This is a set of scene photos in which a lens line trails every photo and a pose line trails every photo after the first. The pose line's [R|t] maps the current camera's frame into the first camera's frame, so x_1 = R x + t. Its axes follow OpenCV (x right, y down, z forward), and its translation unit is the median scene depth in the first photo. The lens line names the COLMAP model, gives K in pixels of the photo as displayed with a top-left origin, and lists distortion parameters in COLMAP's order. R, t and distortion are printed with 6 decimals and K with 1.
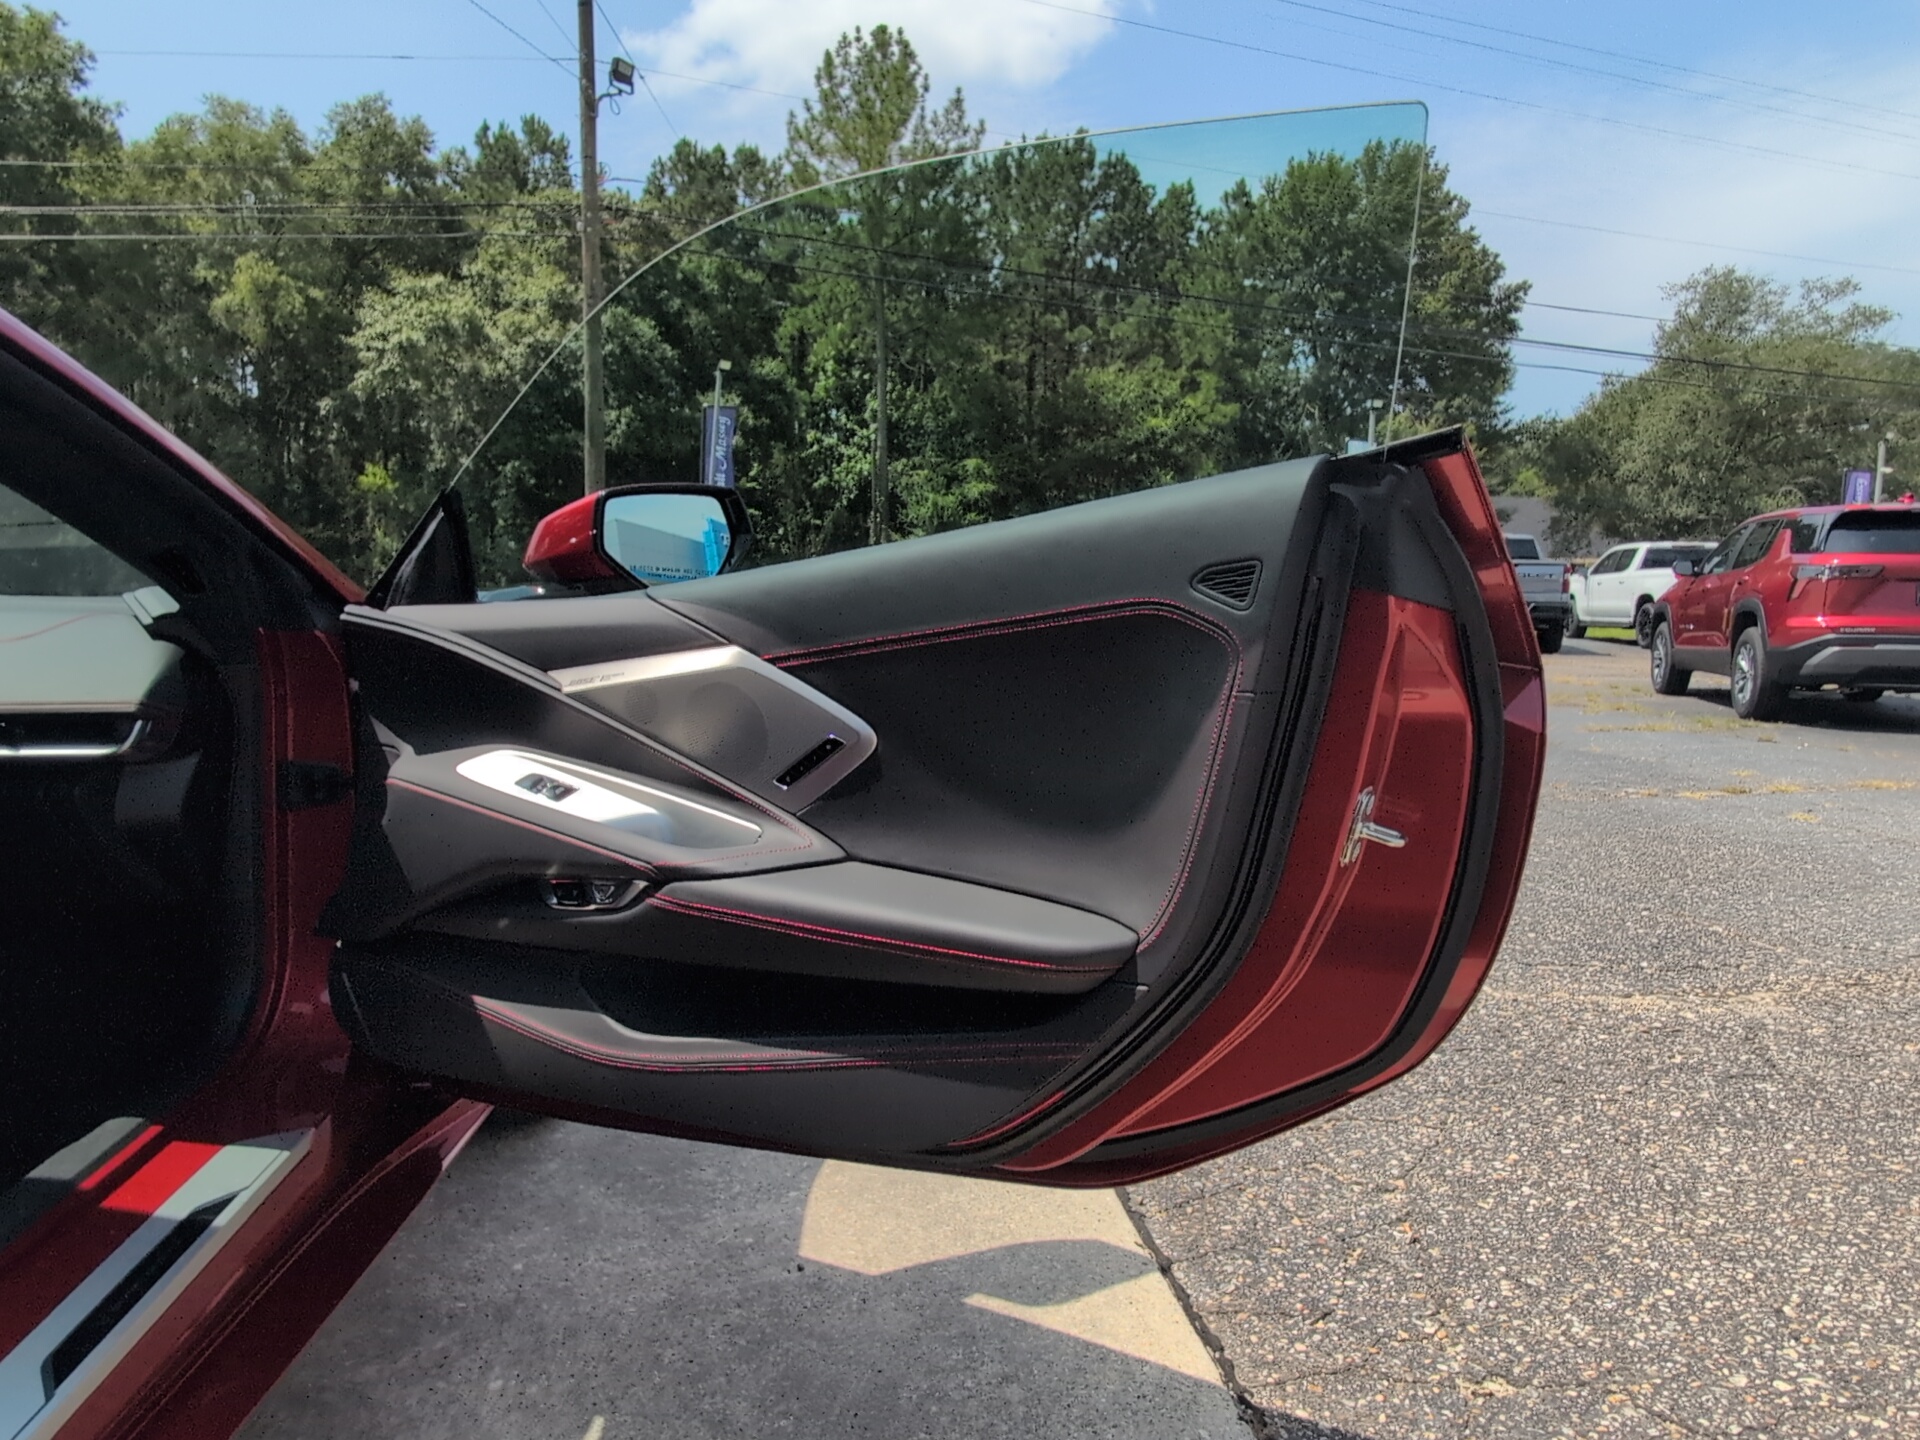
lens RADIAL K [[1309.7, 0, 960.0], [0, 1309.7, 720.0], [0, 0, 1]] dist [0.028655, -0.006631]
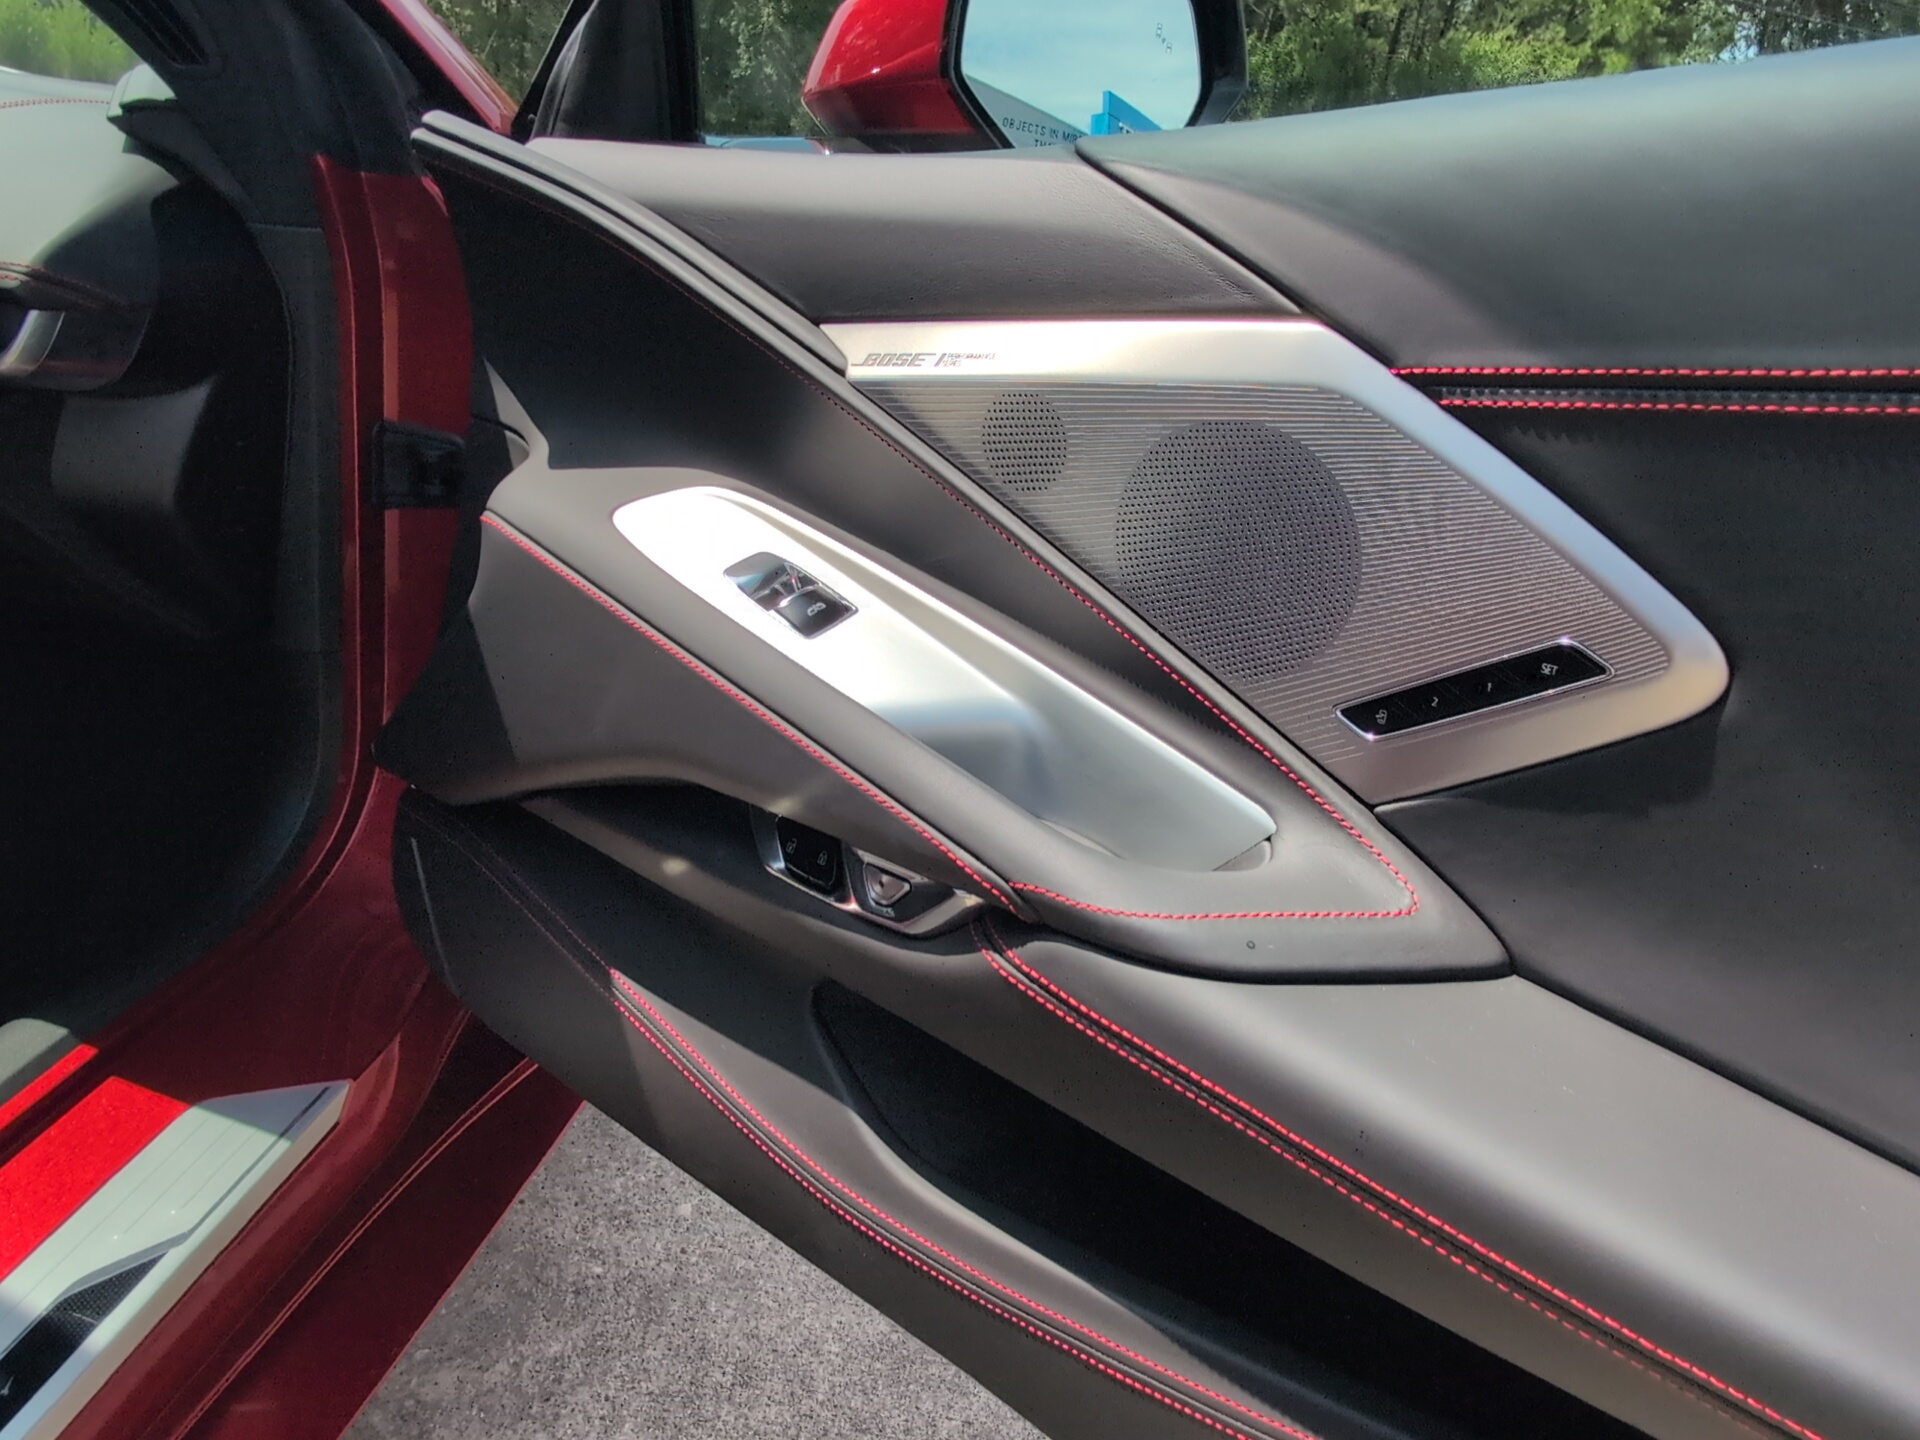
lens RADIAL K [[1058.8, 0, 941.3], [0, 1058.8, 722.0], [0, 0, 1]] dist [0.011402, -0.000898]
pose [[0.969479, 0.202691, -0.137940, -0.187184], [-0.152655, 0.939287, 0.307306, -0.025990], [0.191853, -0.276869, 0.941560, 0.599421]]
